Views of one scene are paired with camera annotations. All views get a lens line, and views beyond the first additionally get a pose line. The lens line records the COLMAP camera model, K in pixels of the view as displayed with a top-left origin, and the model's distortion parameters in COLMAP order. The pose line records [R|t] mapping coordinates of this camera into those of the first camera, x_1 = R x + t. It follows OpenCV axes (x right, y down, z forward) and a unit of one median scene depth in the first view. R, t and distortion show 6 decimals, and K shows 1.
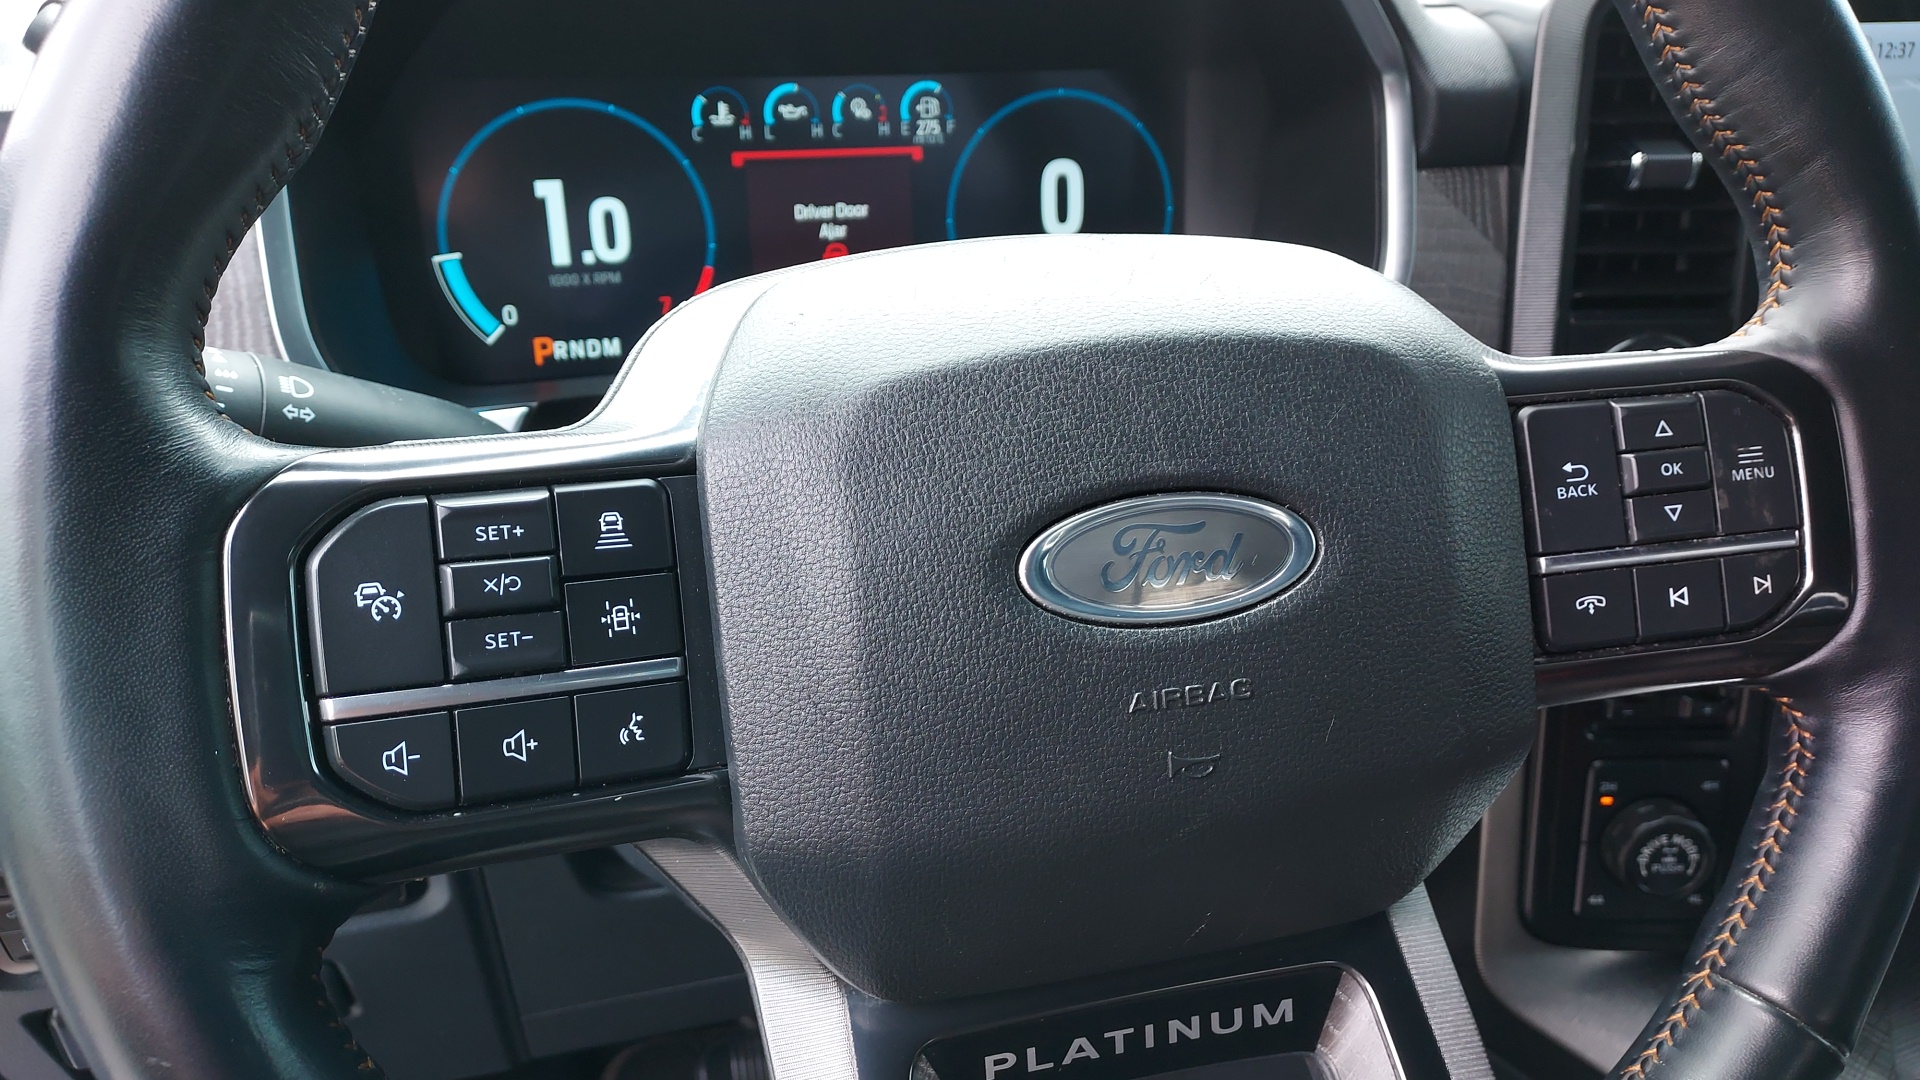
lens RADIAL K [[1405.9, 0, 954.2], [0, 1405.9, 545.8], [0, 0, 1]] dist [0.067051, -0.054853]
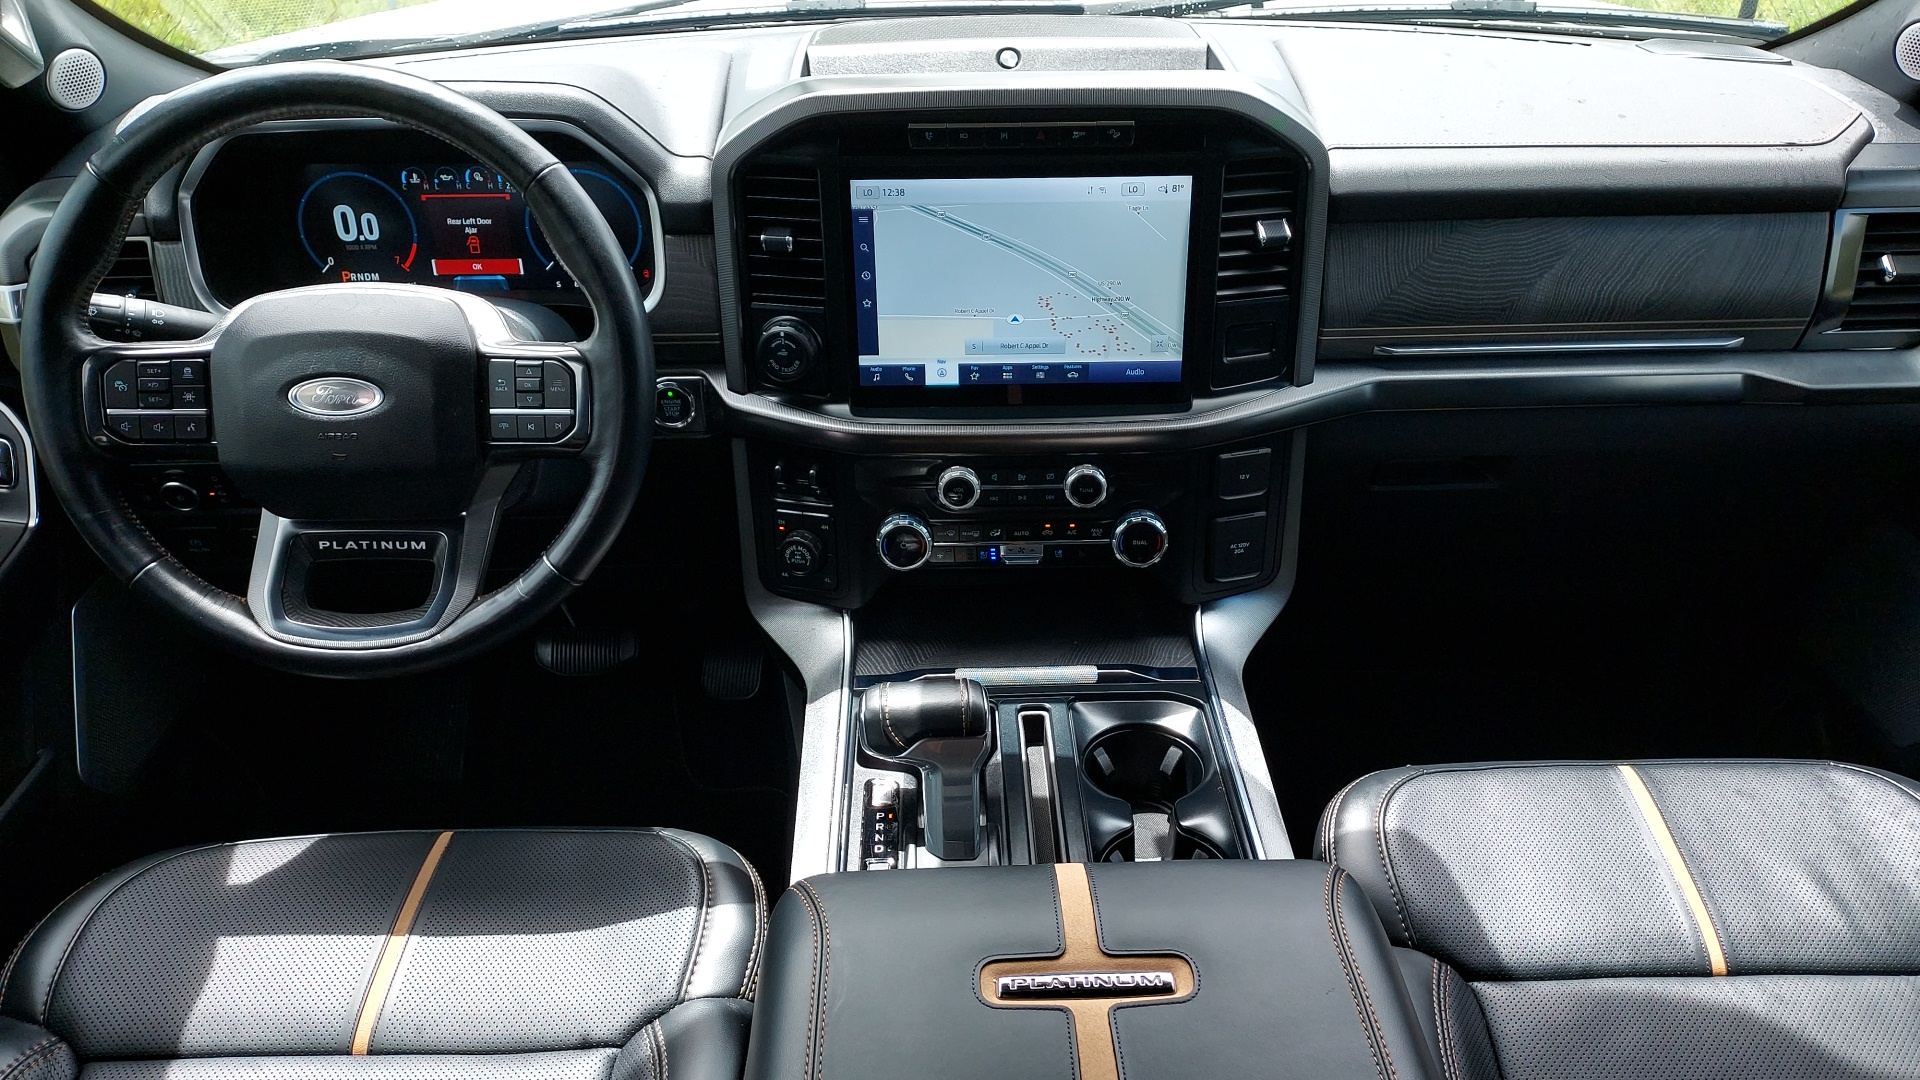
lens RADIAL K [[1405.9, 0, 971.3], [0, 1405.9, 542.3], [0, 0, 1]] dist [0.067051, -0.054853]
pose [[0.960523, 0.129176, -0.246393, 1.333220], [-0.091558, 0.983107, 0.158485, -0.174474], [0.262703, -0.129669, 0.956124, -1.025178]]
